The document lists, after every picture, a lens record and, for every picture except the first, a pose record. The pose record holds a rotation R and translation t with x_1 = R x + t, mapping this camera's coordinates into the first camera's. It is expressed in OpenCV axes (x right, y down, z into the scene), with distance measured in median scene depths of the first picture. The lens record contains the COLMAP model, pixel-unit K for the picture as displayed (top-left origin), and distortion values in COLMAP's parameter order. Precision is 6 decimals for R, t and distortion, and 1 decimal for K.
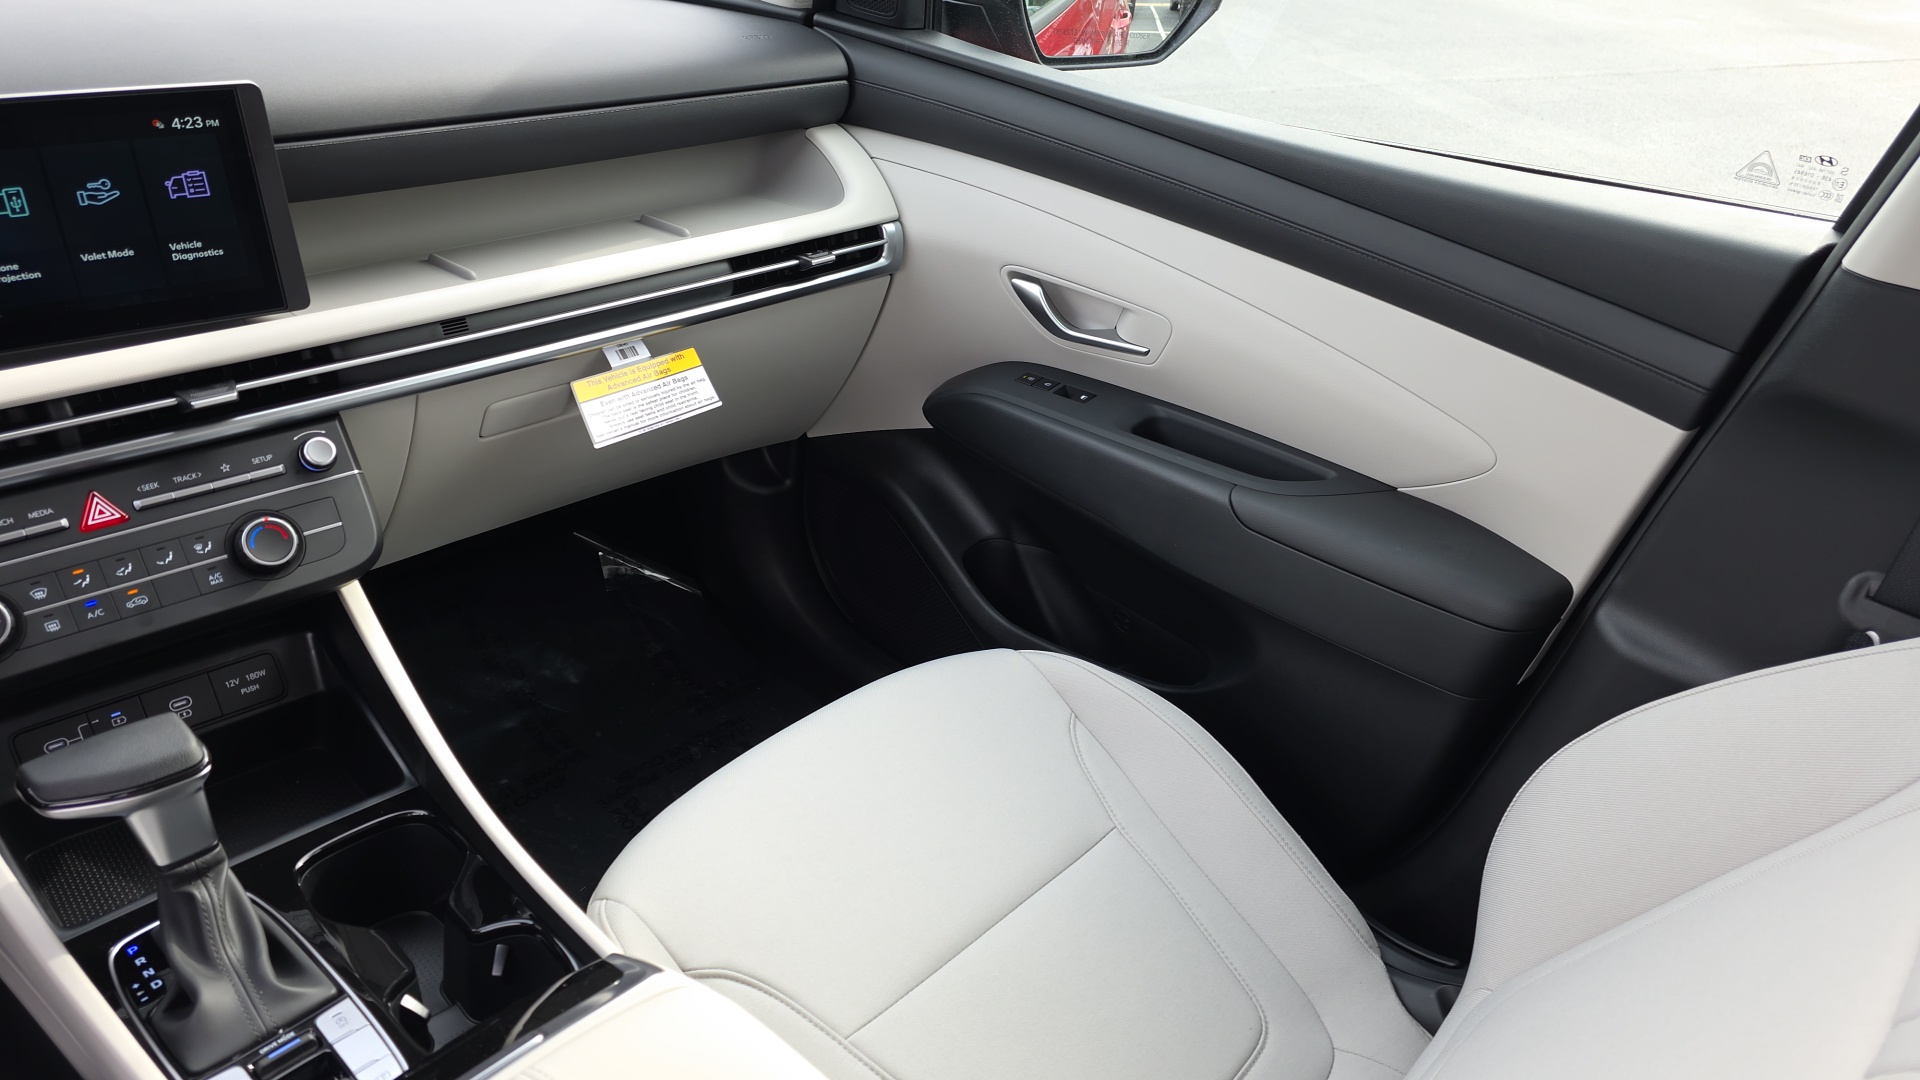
lens RADIAL K [[1301.8, 0, 968.8], [0, 1301.8, 543.3], [0, 0, 1]] dist [0.051895, -0.049856]
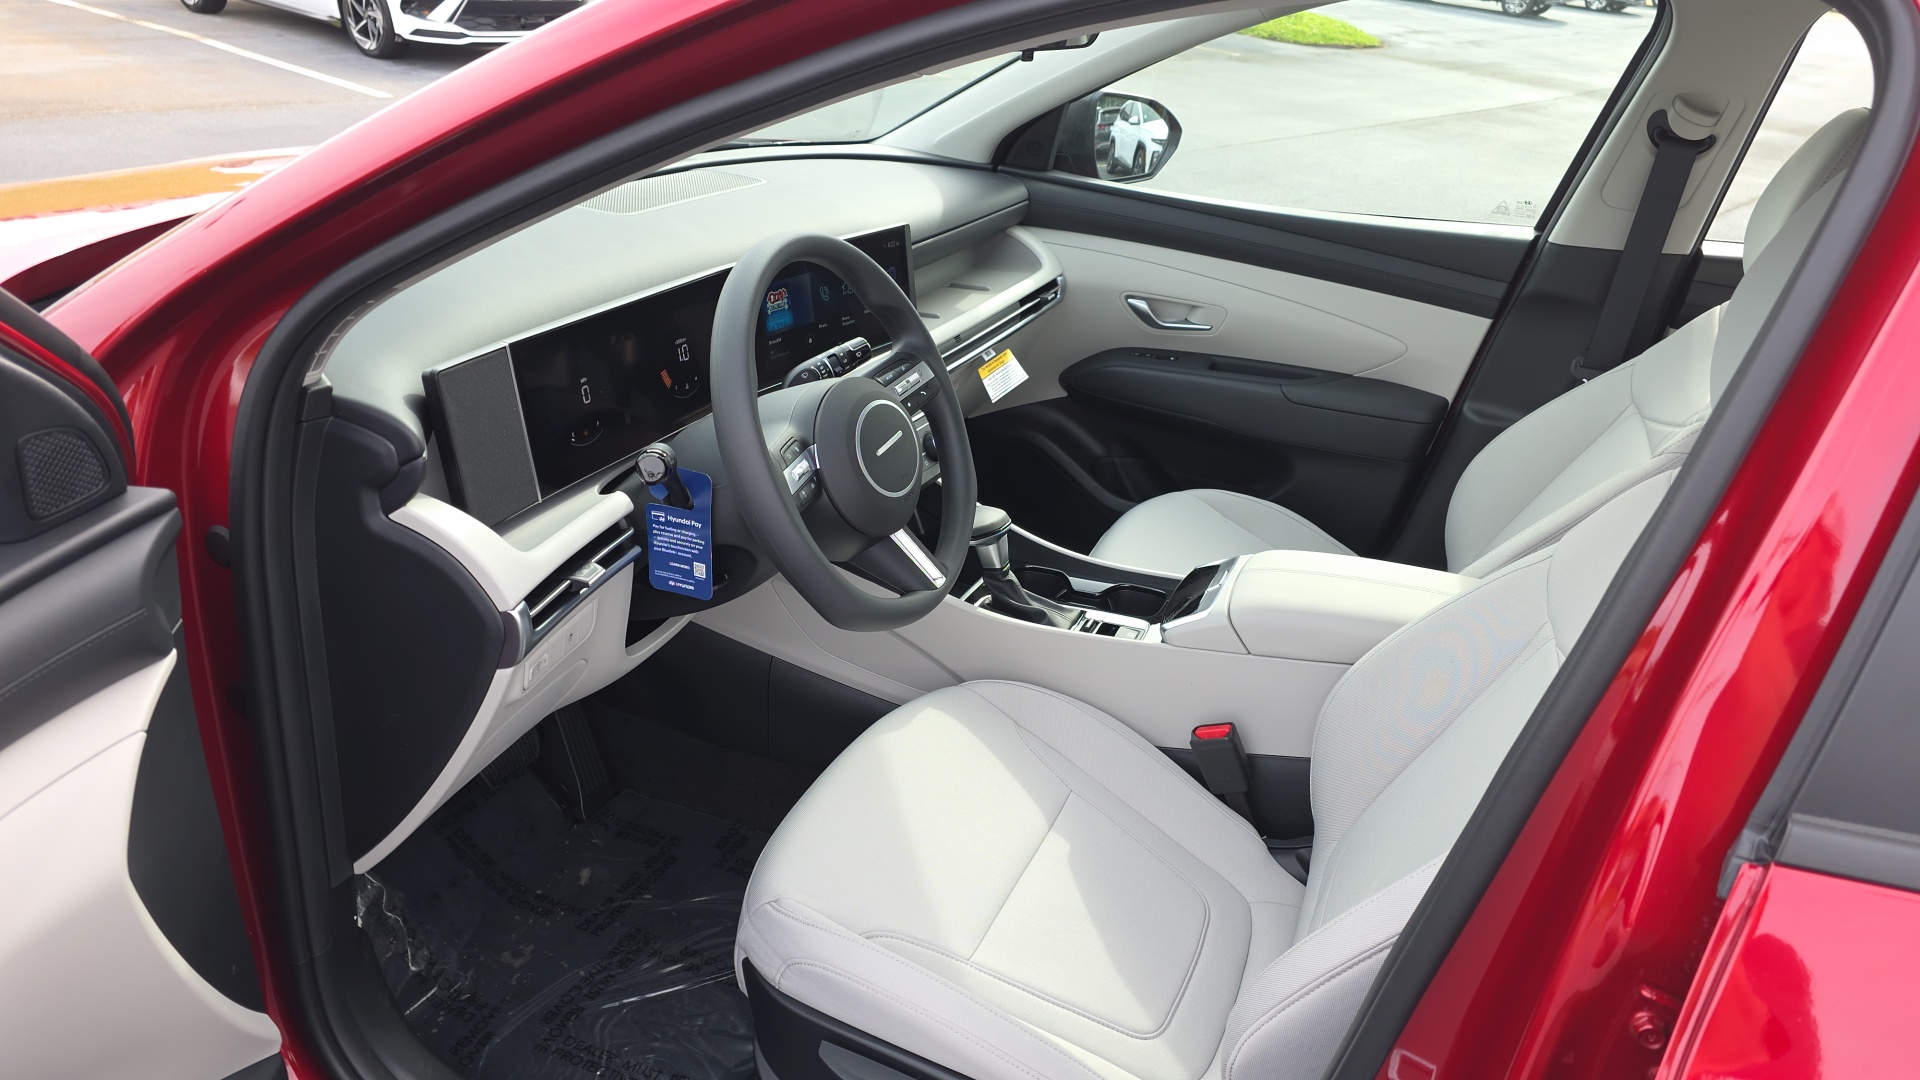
lens RADIAL K [[1300.5, 0, 999.2], [0, 1300.5, 565.1], [0, 0, 1]] dist [0.046928, 0.000198]
pose [[0.928768, -0.163079, 0.332860, -1.122587], [0.179511, 0.983572, -0.018999, 0.231752], [-0.324293, 0.077397, 0.942785, -0.890573]]
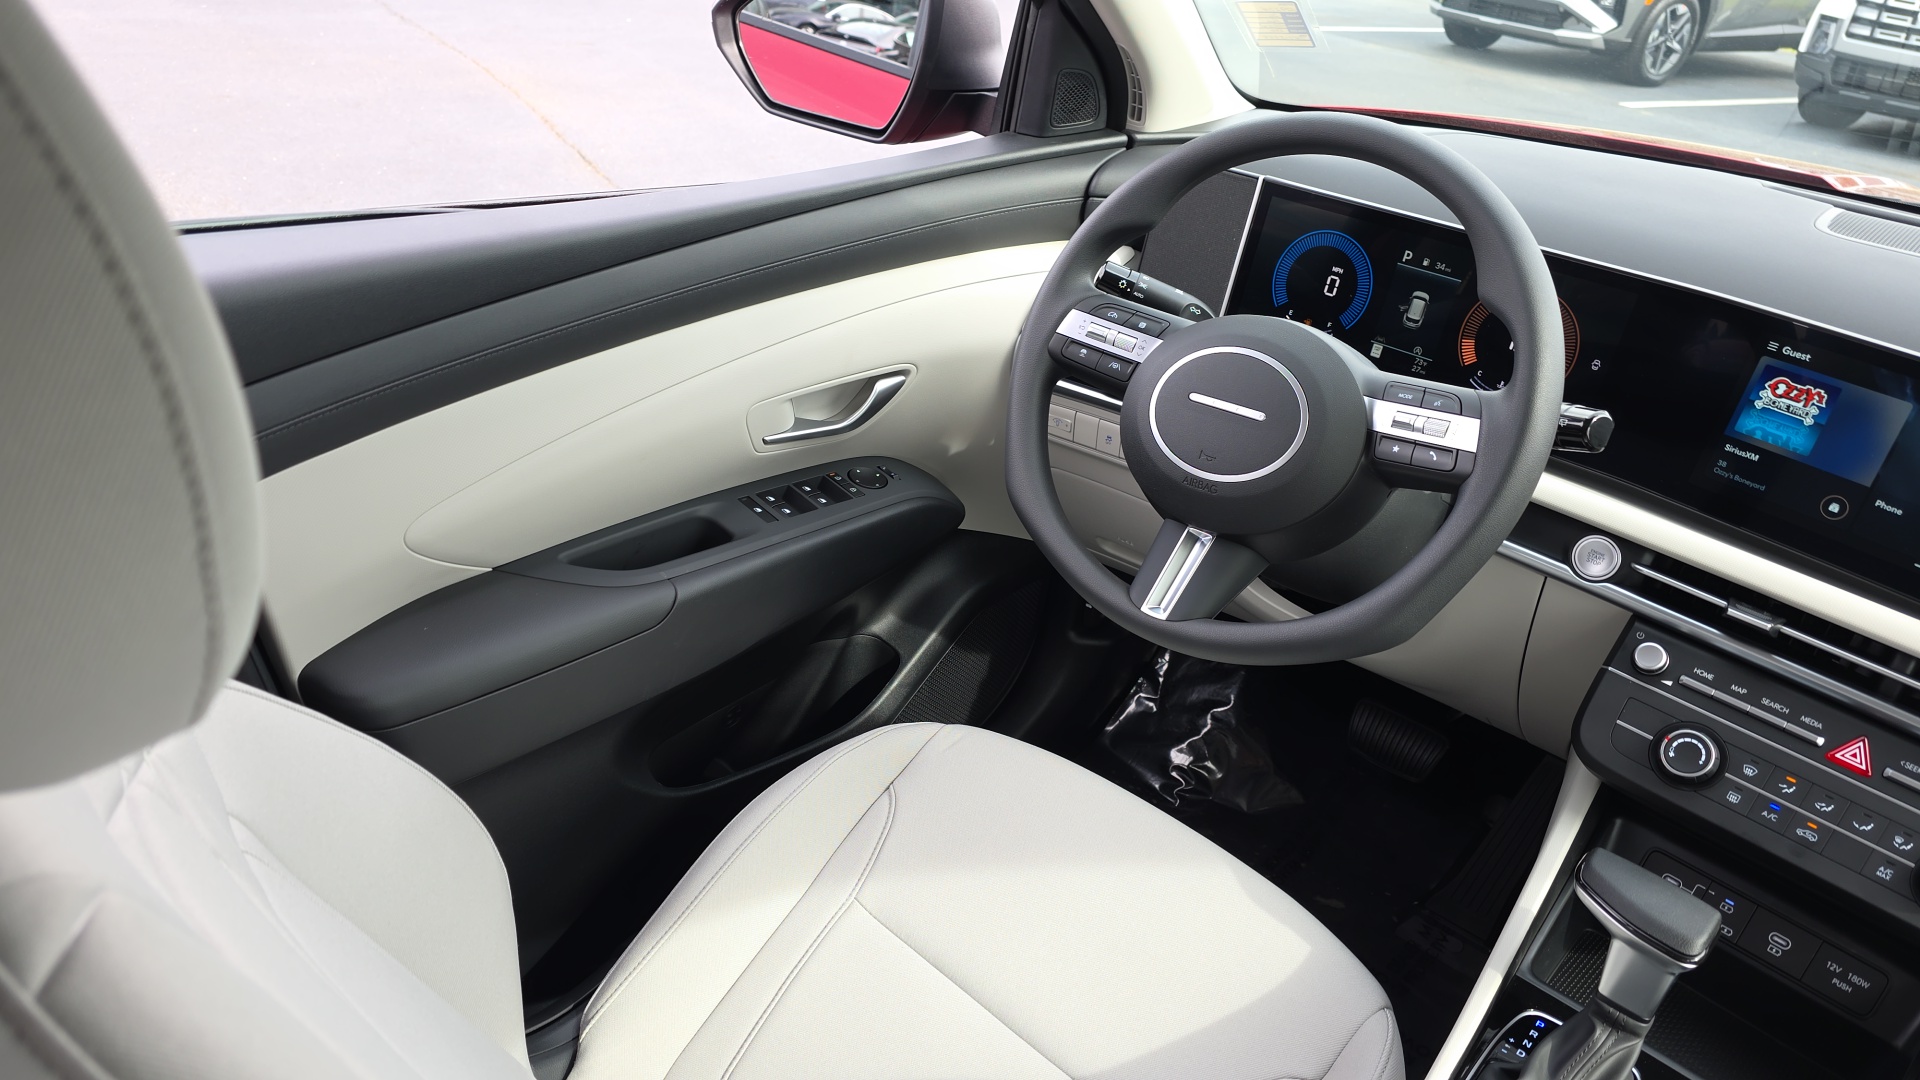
lens RADIAL K [[1305.1, 0, 938.6], [0, 1305.1, 554.9], [0, 0, 1]] dist [0.064060, -0.060451]
pose [[0.019675, 0.425216, -0.904878, 0.193966], [-0.587245, 0.737399, 0.333746, -0.060683], [0.809170, 0.524818, 0.264214, 0.050150]]
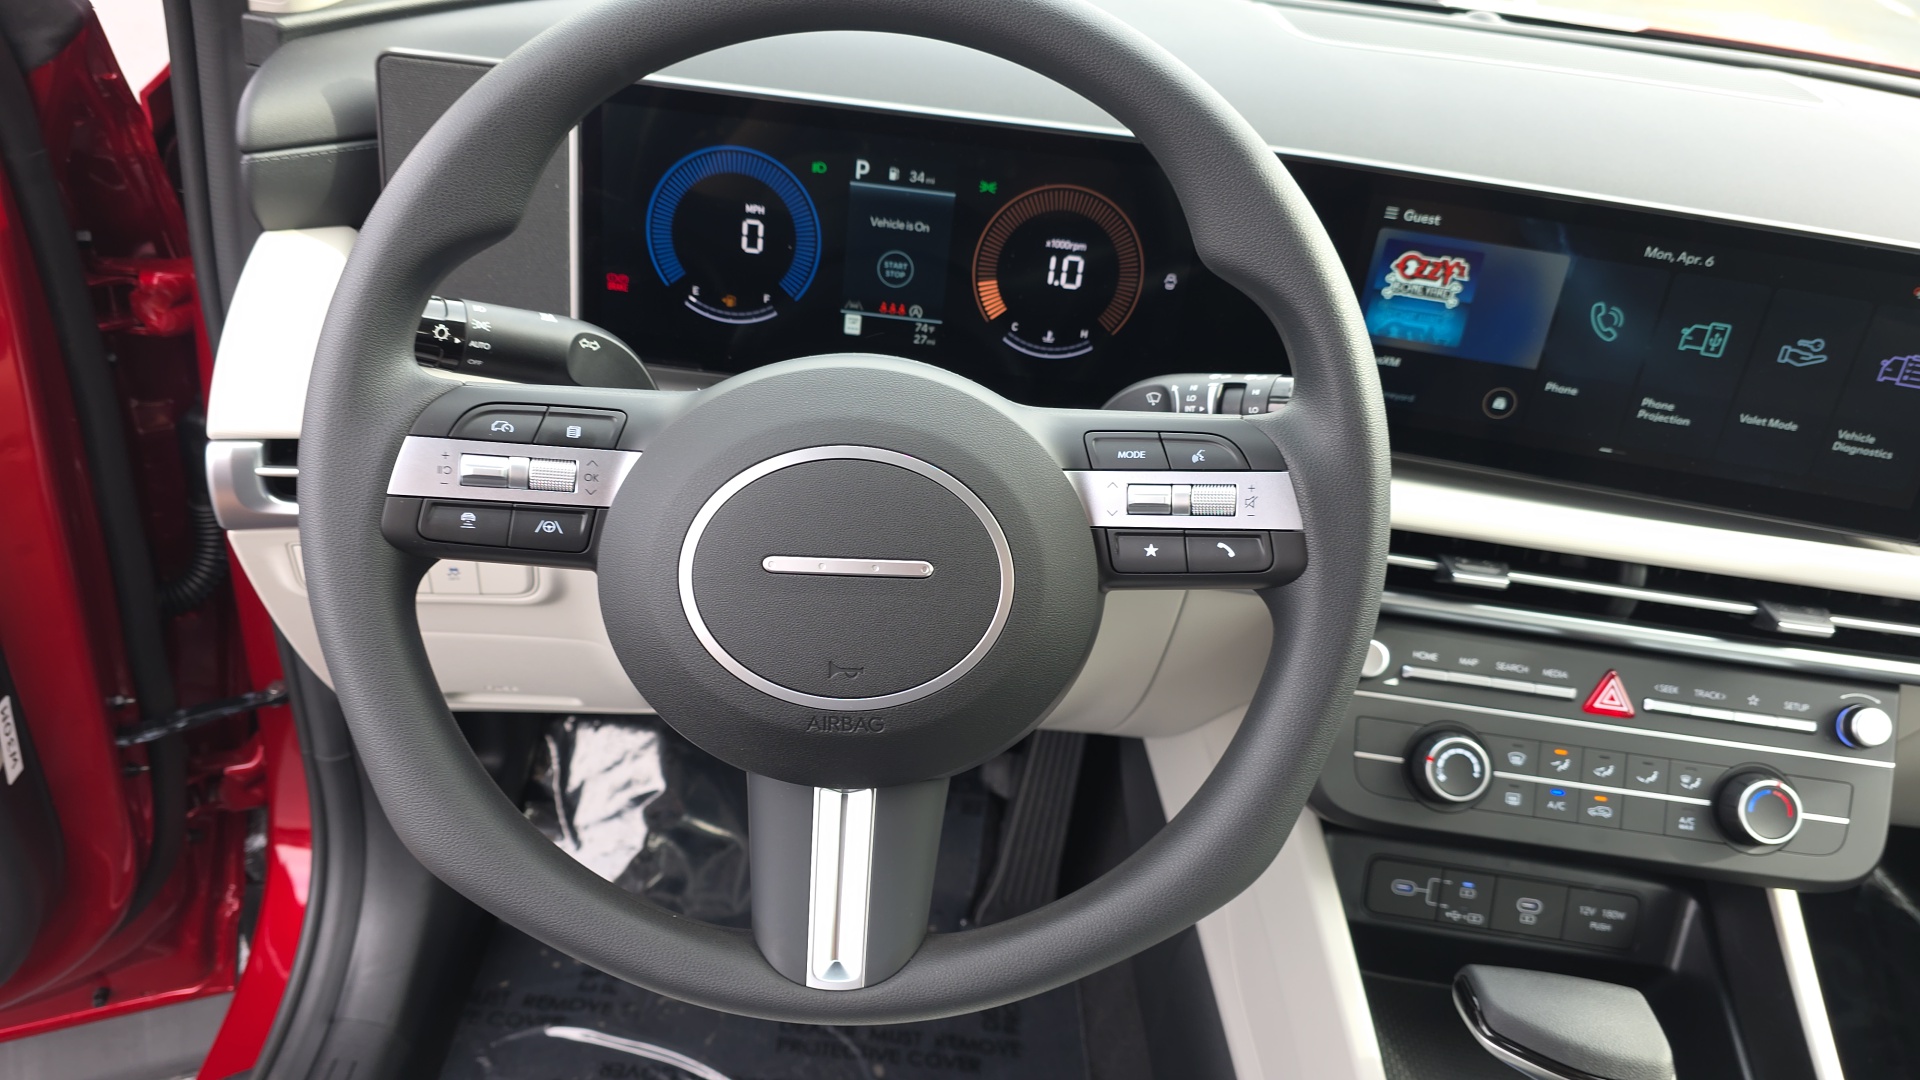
lens RADIAL K [[1319.6, 0, 954.6], [0, 1319.6, 551.6], [0, 0, 1]] dist [0.059314, -0.075175]
pose [[0.669477, 0.386860, -0.634146, -0.402834], [-0.424840, 0.899690, 0.100345, -0.013749], [0.609354, 0.202232, 0.766675, 0.067261]]
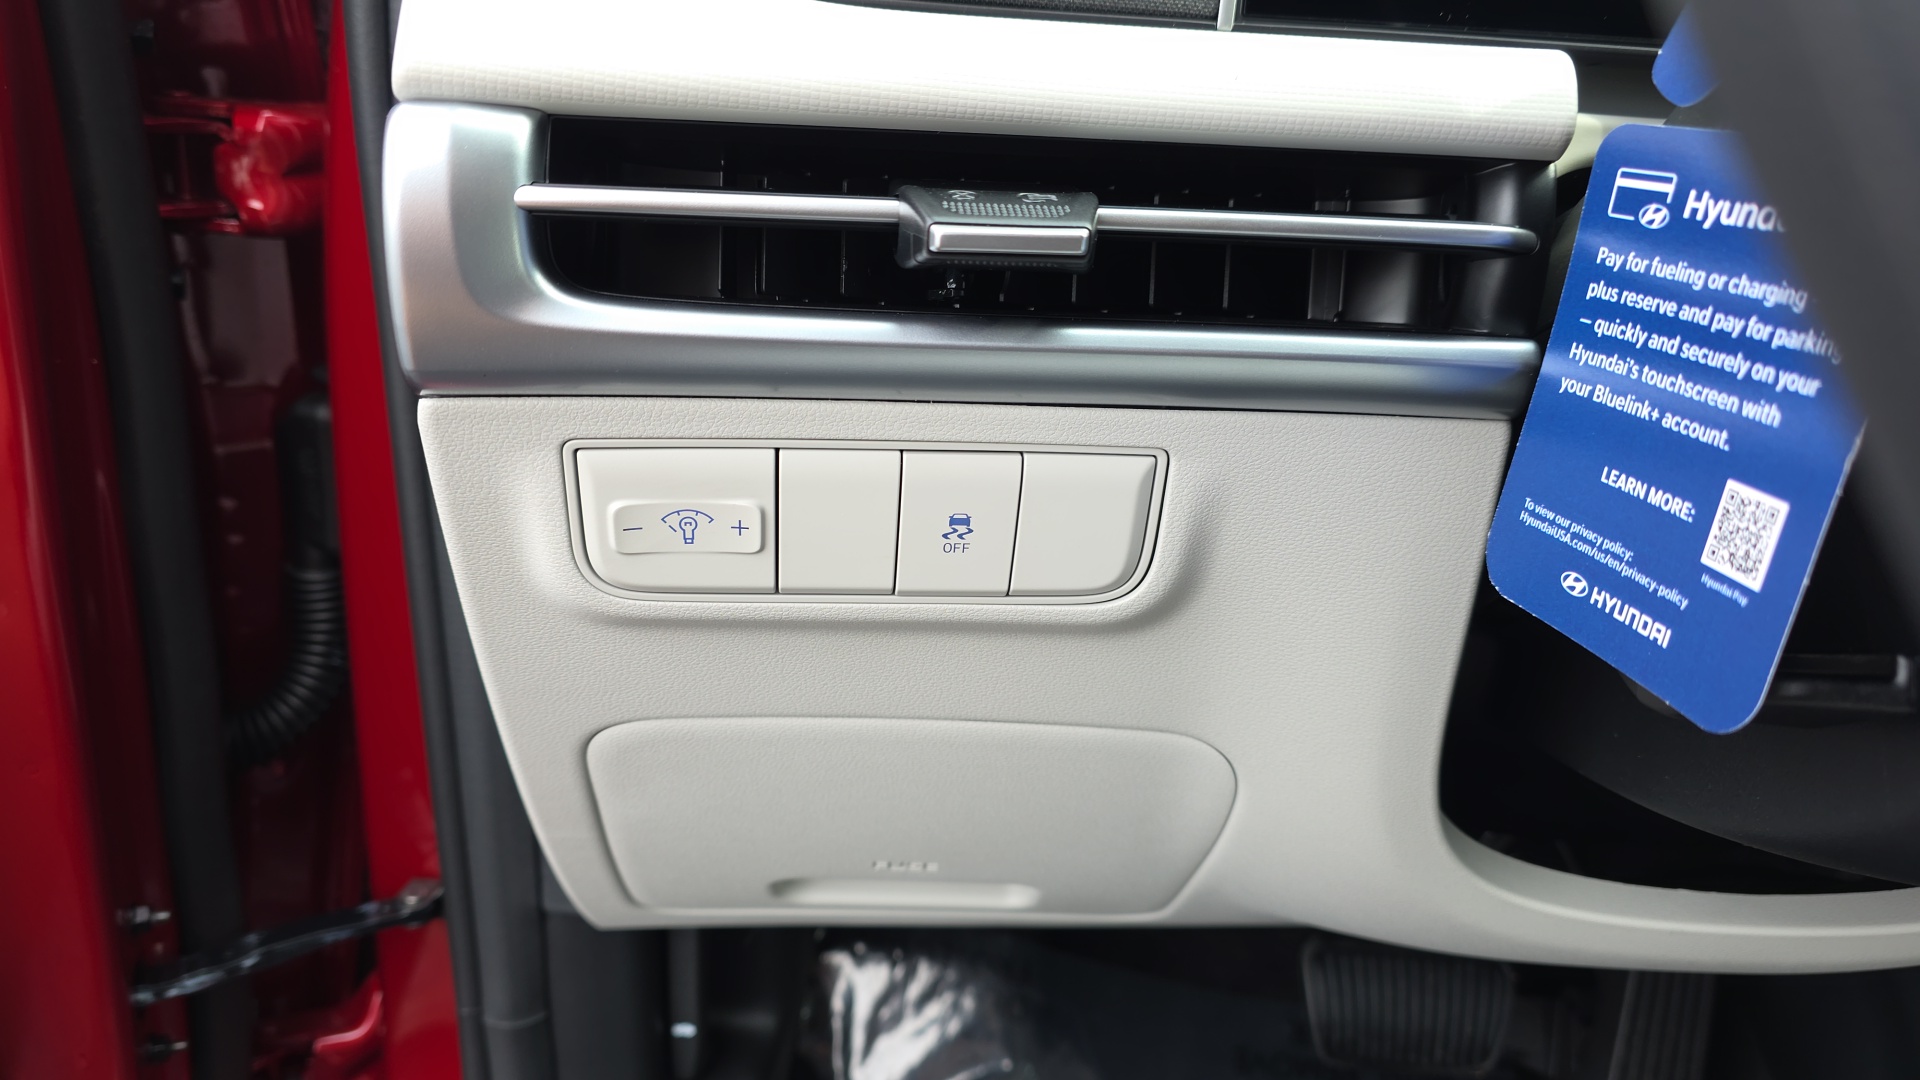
lens RADIAL K [[1386.9, 0, 956.7], [0, 1386.9, 537.6], [0, 0, 1]] dist [0.069923, -0.073387]
pose [[0.630283, 0.256785, -0.732669, -0.857993], [-0.401438, 0.915560, -0.024456, 0.209863], [0.664522, 0.309536, 0.680145, 0.273413]]
